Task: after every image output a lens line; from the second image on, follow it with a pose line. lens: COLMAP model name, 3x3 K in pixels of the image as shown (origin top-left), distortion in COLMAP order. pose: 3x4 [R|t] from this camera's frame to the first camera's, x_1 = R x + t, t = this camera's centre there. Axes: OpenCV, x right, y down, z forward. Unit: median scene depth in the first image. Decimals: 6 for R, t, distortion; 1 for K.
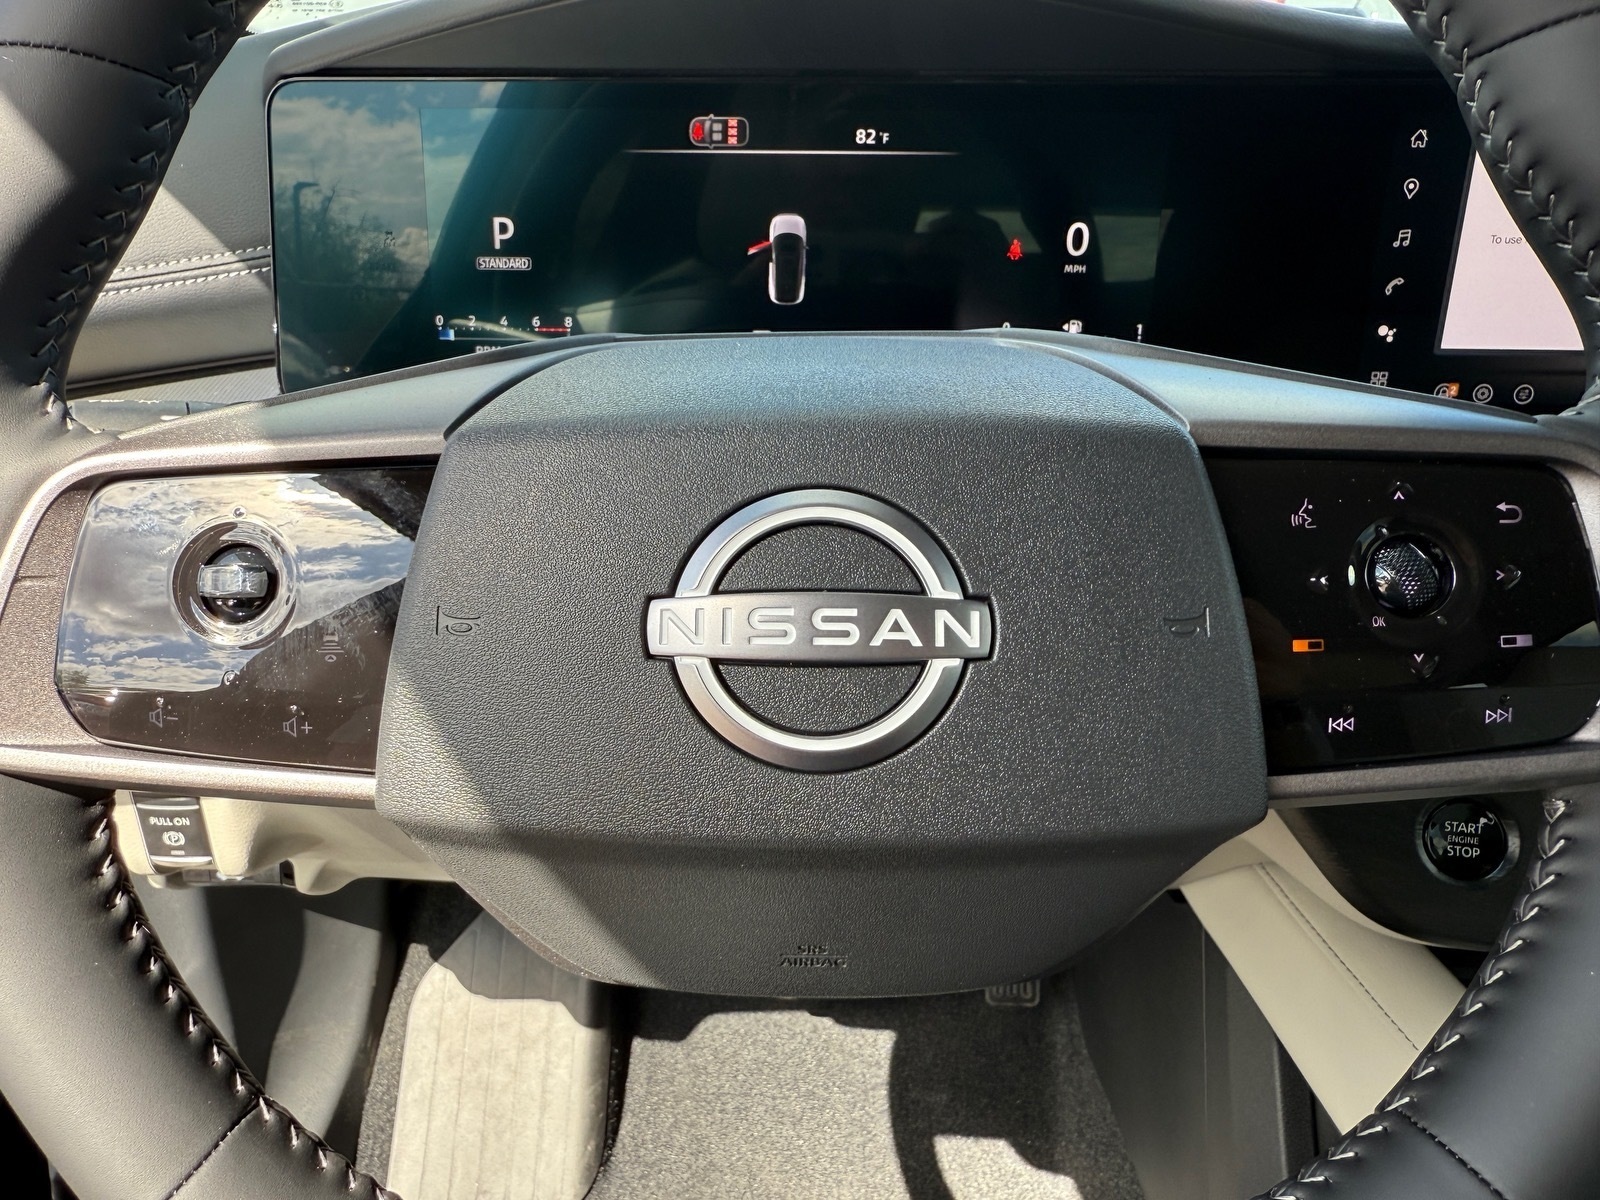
lens RADIAL K [[1160.2, 0, 798.6], [0, 1160.2, 628.2], [0, 0, 1]] dist [-0.006975, -0.000001]
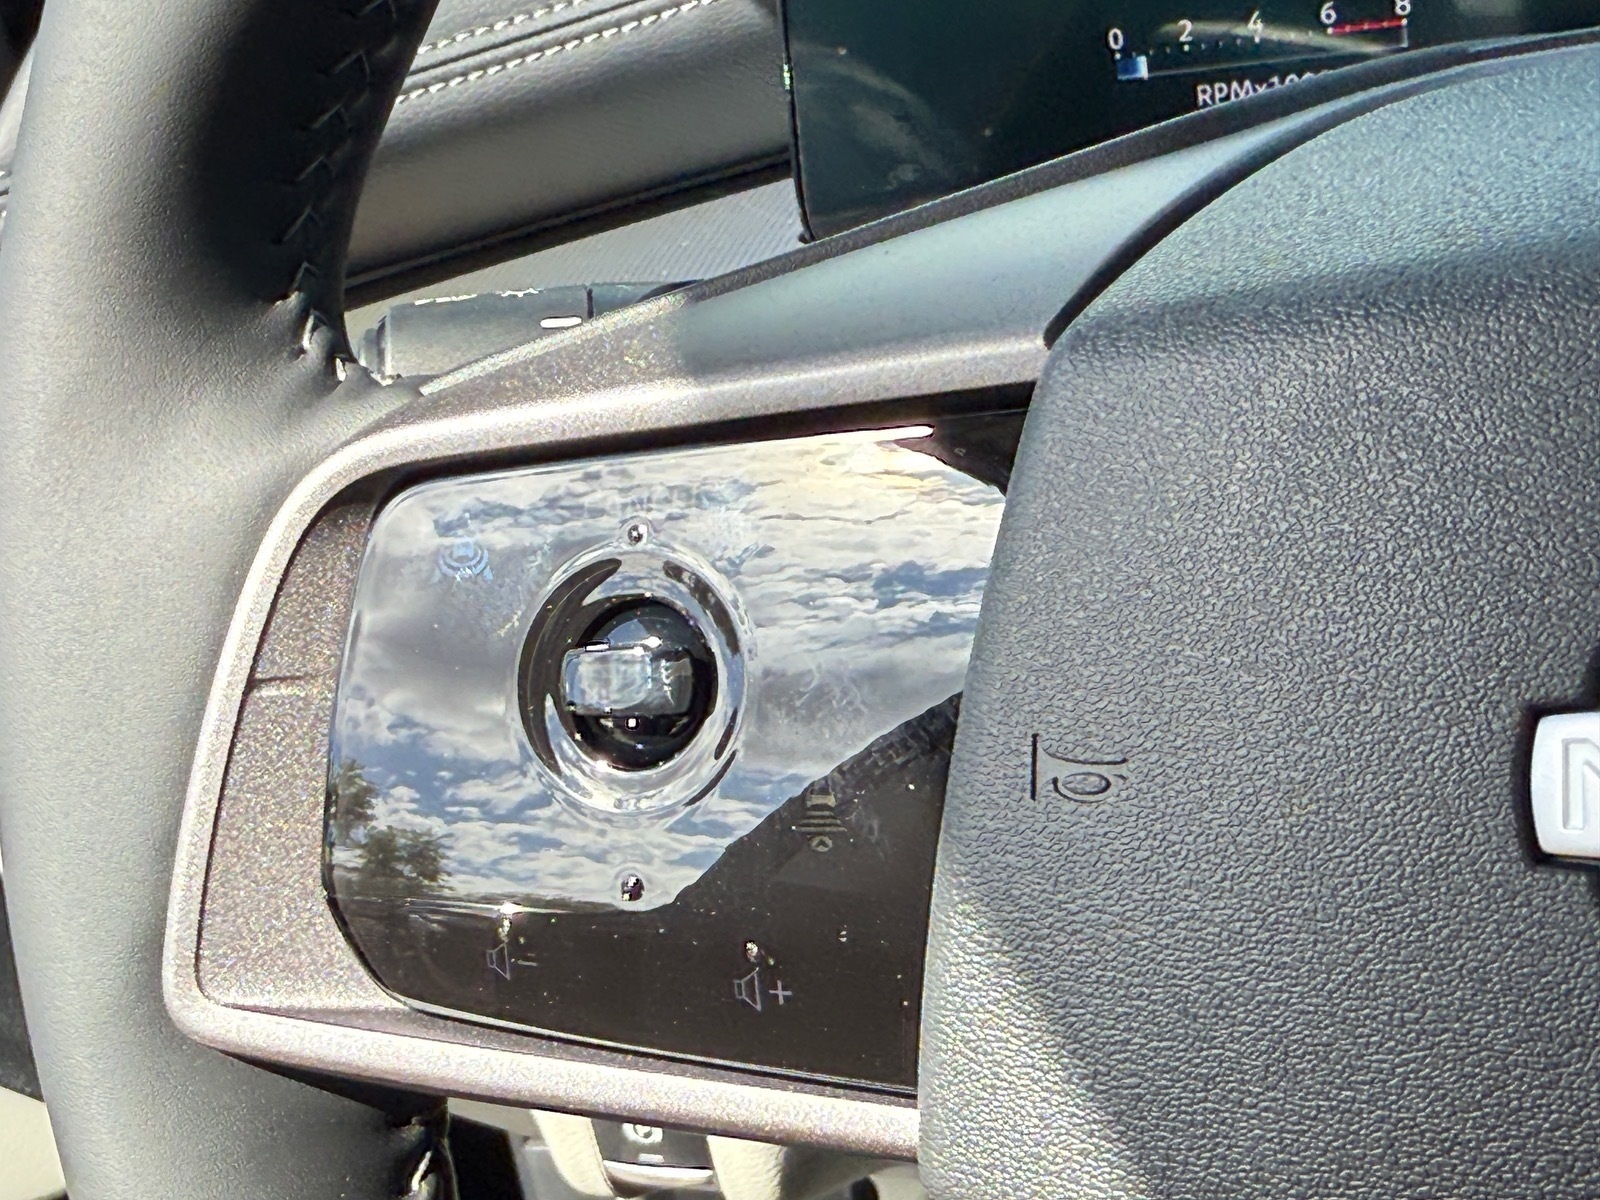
lens RADIAL K [[2504.2, 0, 801.1], [0, 2504.2, 631.9], [0, 0, 1]] dist [0.001903, 0.042411]
pose [[0.889911, -0.017259, -0.455807, 0.038795], [0.016687, 0.999847, -0.005281, -0.052423], [0.455829, -0.002906, 0.890063, 0.121673]]
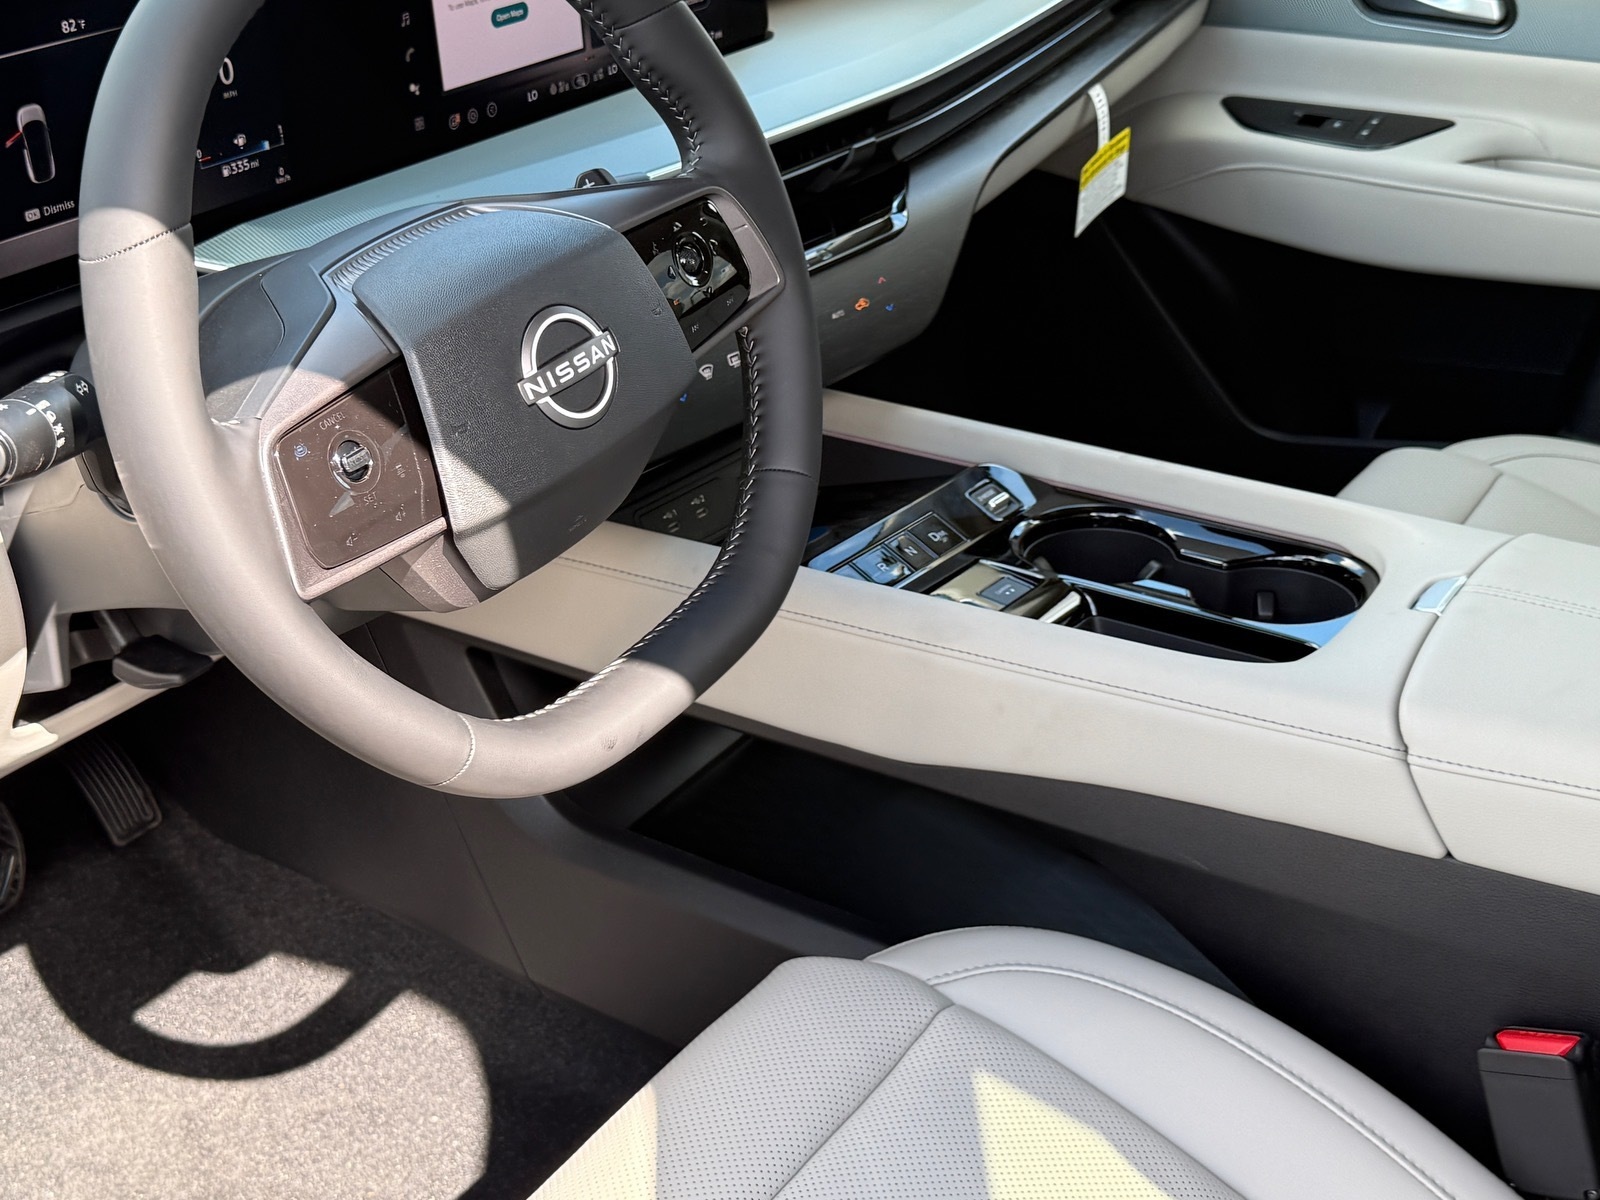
lens RADIAL K [[2209.5, 0, 800.0], [0, 2209.5, 600.0], [0, 0, 1]] dist [0.232918, -0.520285]
pose [[0.523034, -0.400415, 0.752399, -3.427529], [0.309742, 0.911715, 0.269882, -0.658179], [-0.794038, 0.091892, 0.600883, -2.034265]]
